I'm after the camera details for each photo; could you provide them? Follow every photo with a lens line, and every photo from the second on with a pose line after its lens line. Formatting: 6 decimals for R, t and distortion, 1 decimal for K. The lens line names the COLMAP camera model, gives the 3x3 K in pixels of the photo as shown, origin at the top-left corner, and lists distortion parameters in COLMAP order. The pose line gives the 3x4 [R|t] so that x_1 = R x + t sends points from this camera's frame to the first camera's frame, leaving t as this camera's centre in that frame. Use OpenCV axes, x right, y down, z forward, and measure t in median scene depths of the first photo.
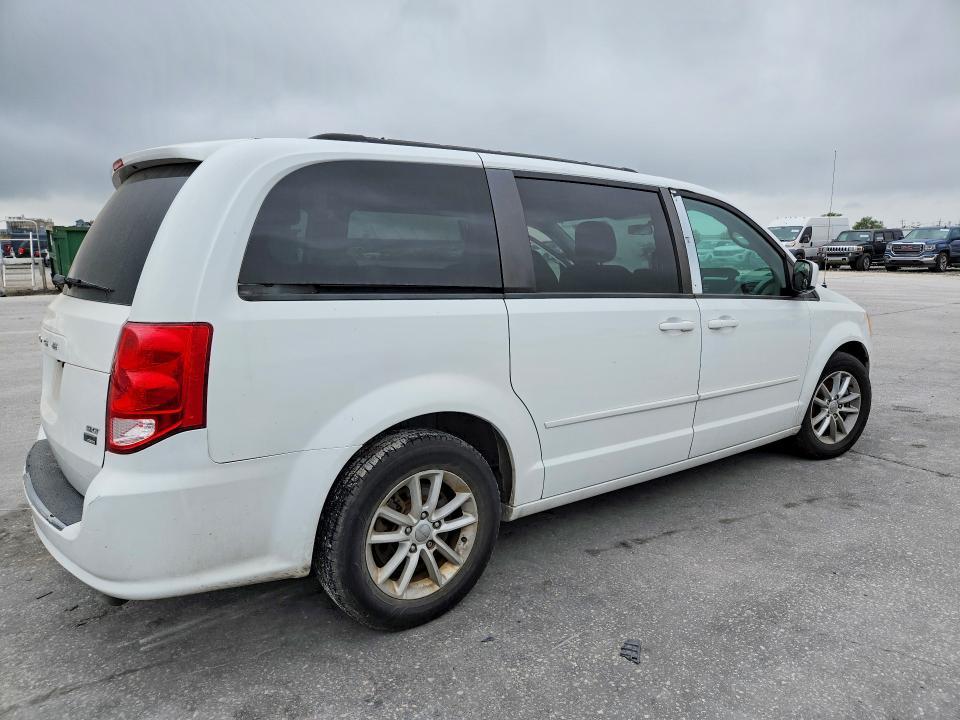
lens RADIAL K [[800.3, 0, 480.0], [0, 800.3, 360.0], [0, 0, 1]] dist [0.036958, -0.001328]
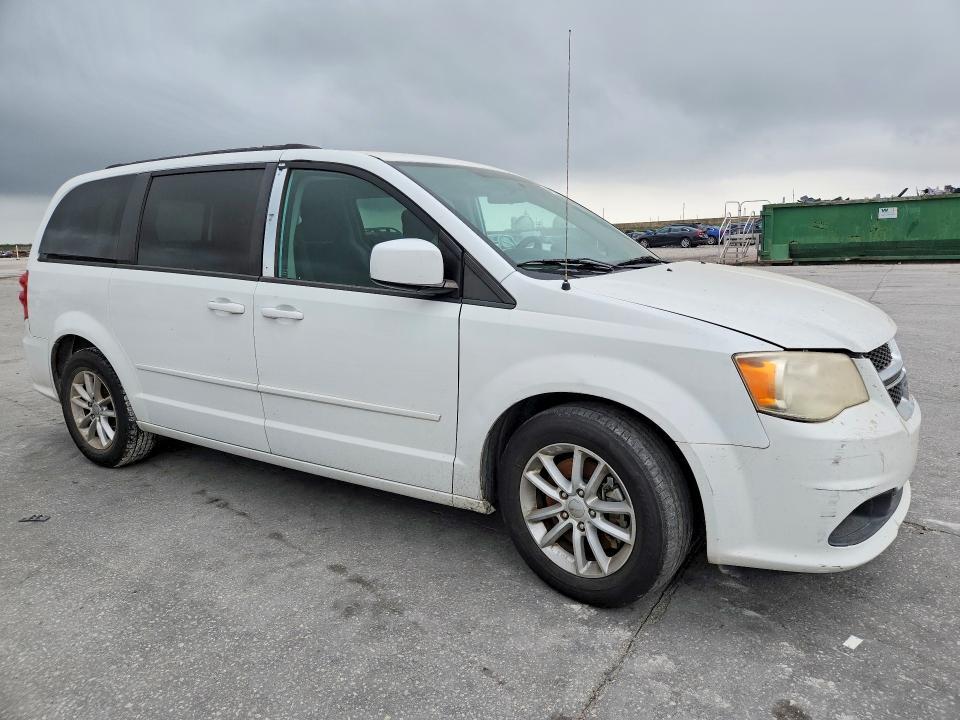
lens RADIAL K [[800.3, 0, 480.0], [0, 800.3, 360.0], [0, 0, 1]] dist [0.036958, -0.001328]
pose [[0.179244, 0.151920, -0.972004, 1.195210], [-0.106422, 0.985202, 0.134358, -0.135600], [0.978032, 0.079360, 0.192759, 1.049167]]
